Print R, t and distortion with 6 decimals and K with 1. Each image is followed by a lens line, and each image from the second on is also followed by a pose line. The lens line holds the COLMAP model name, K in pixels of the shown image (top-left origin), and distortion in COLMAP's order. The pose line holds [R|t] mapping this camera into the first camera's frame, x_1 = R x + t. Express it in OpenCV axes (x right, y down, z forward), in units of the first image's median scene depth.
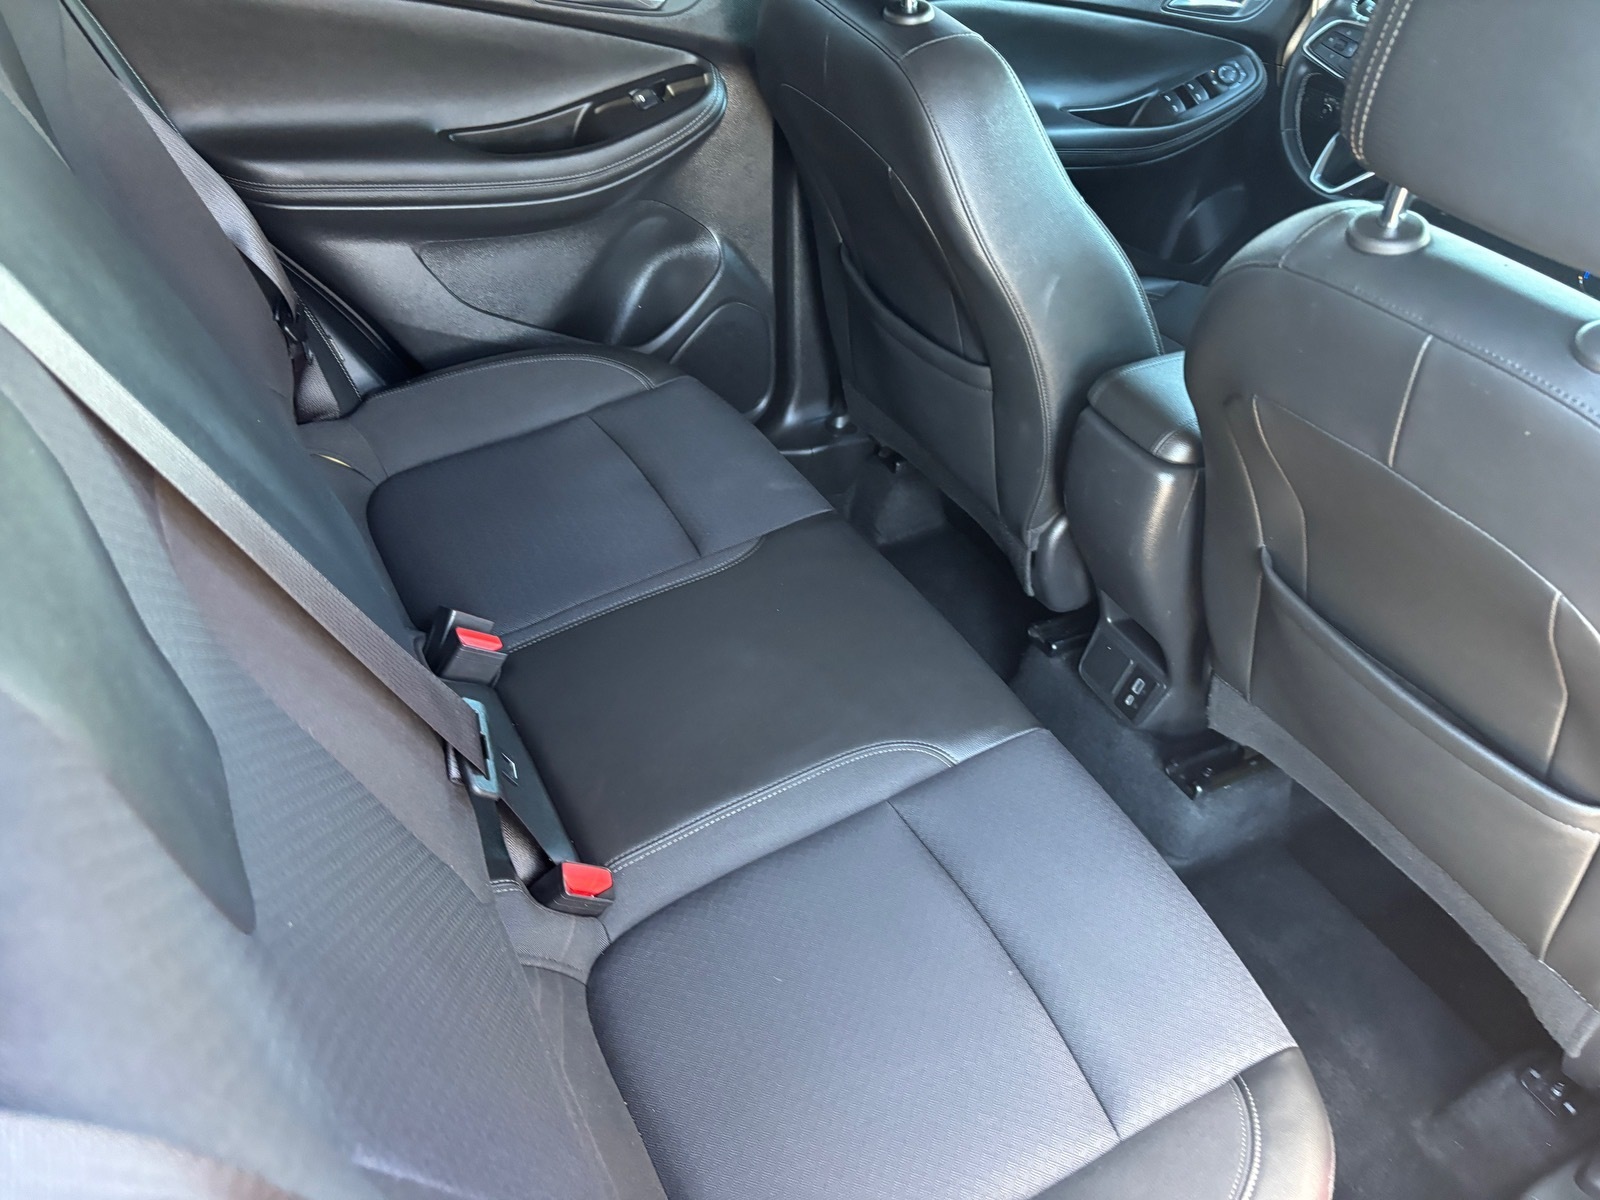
lens RADIAL K [[1188.5, 0, 802.5], [0, 1188.5, 617.2], [0, 0, 1]] dist [0.033518, -0.048082]
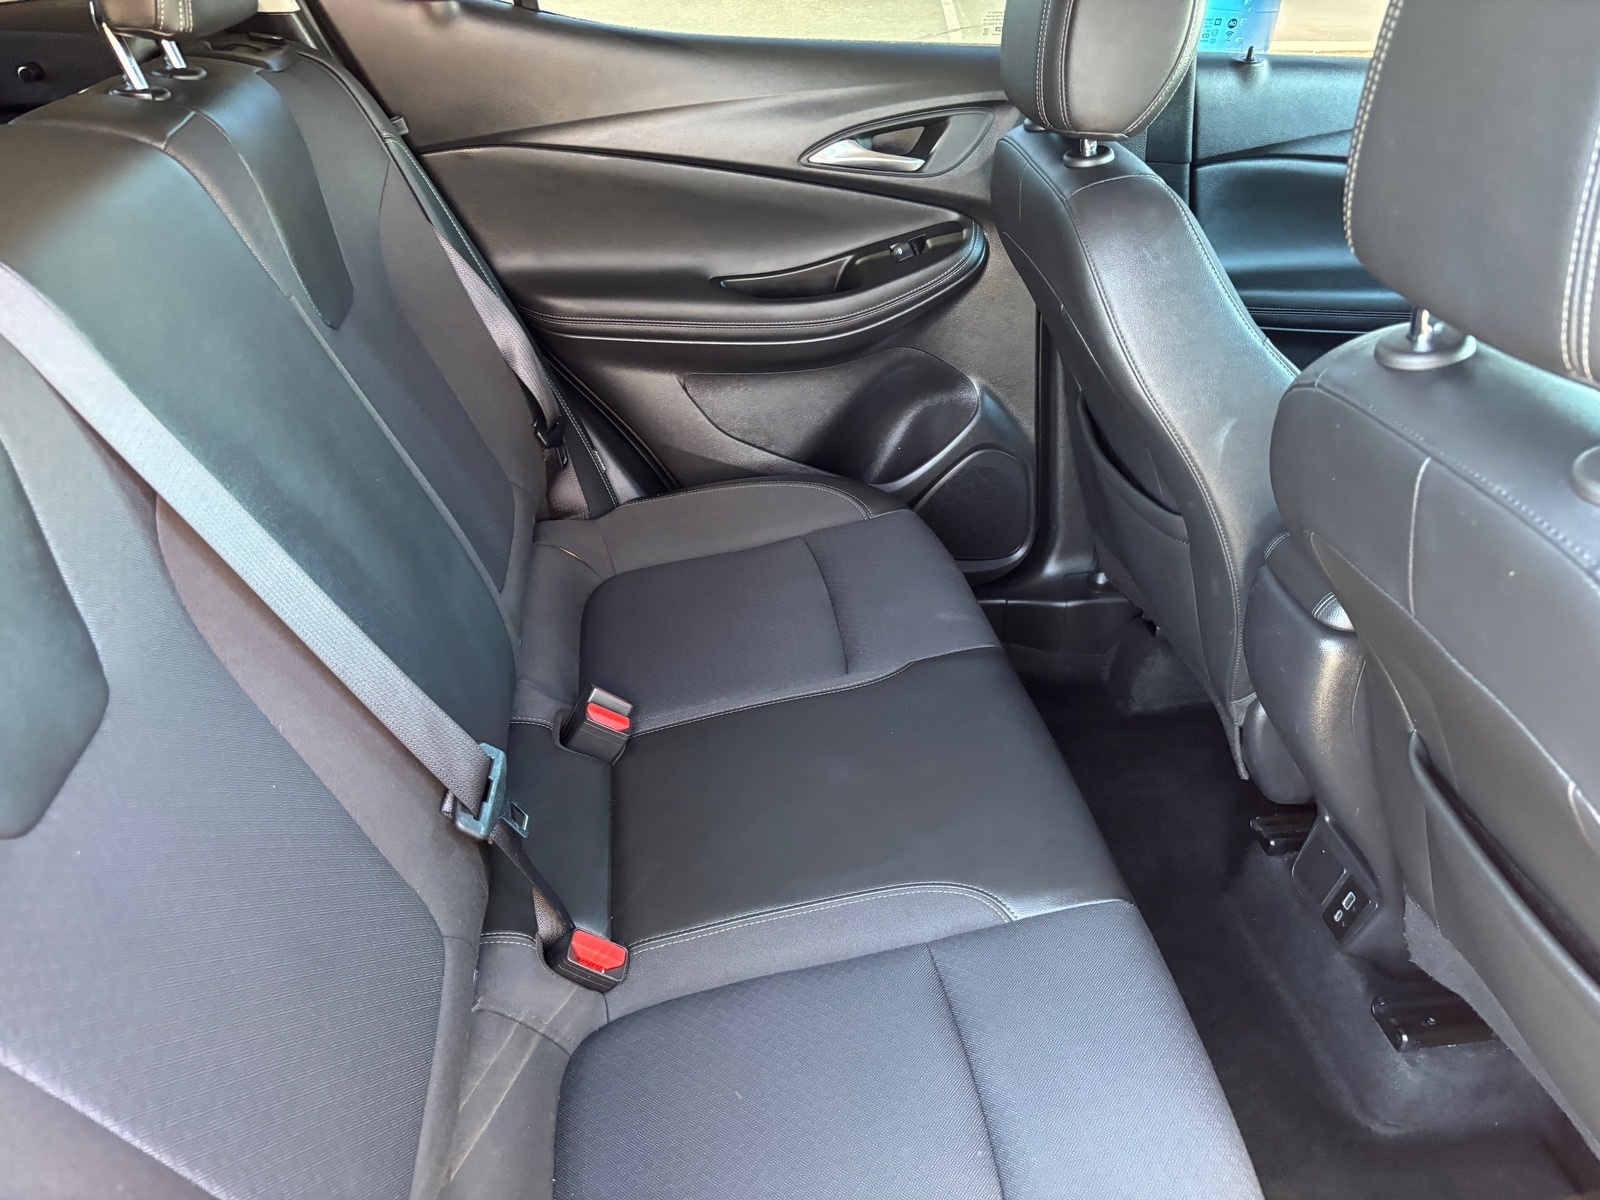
lens RADIAL K [[1194.9, 0, 784.0], [0, 1194.9, 597.6], [0, 0, 1]] dist [0.030690, -0.042488]
pose [[0.929549, 0.104568, -0.353561, 0.189179], [-0.158410, 0.979188, -0.126874, 0.018859], [0.332935, 0.173943, 0.926767, 0.036028]]
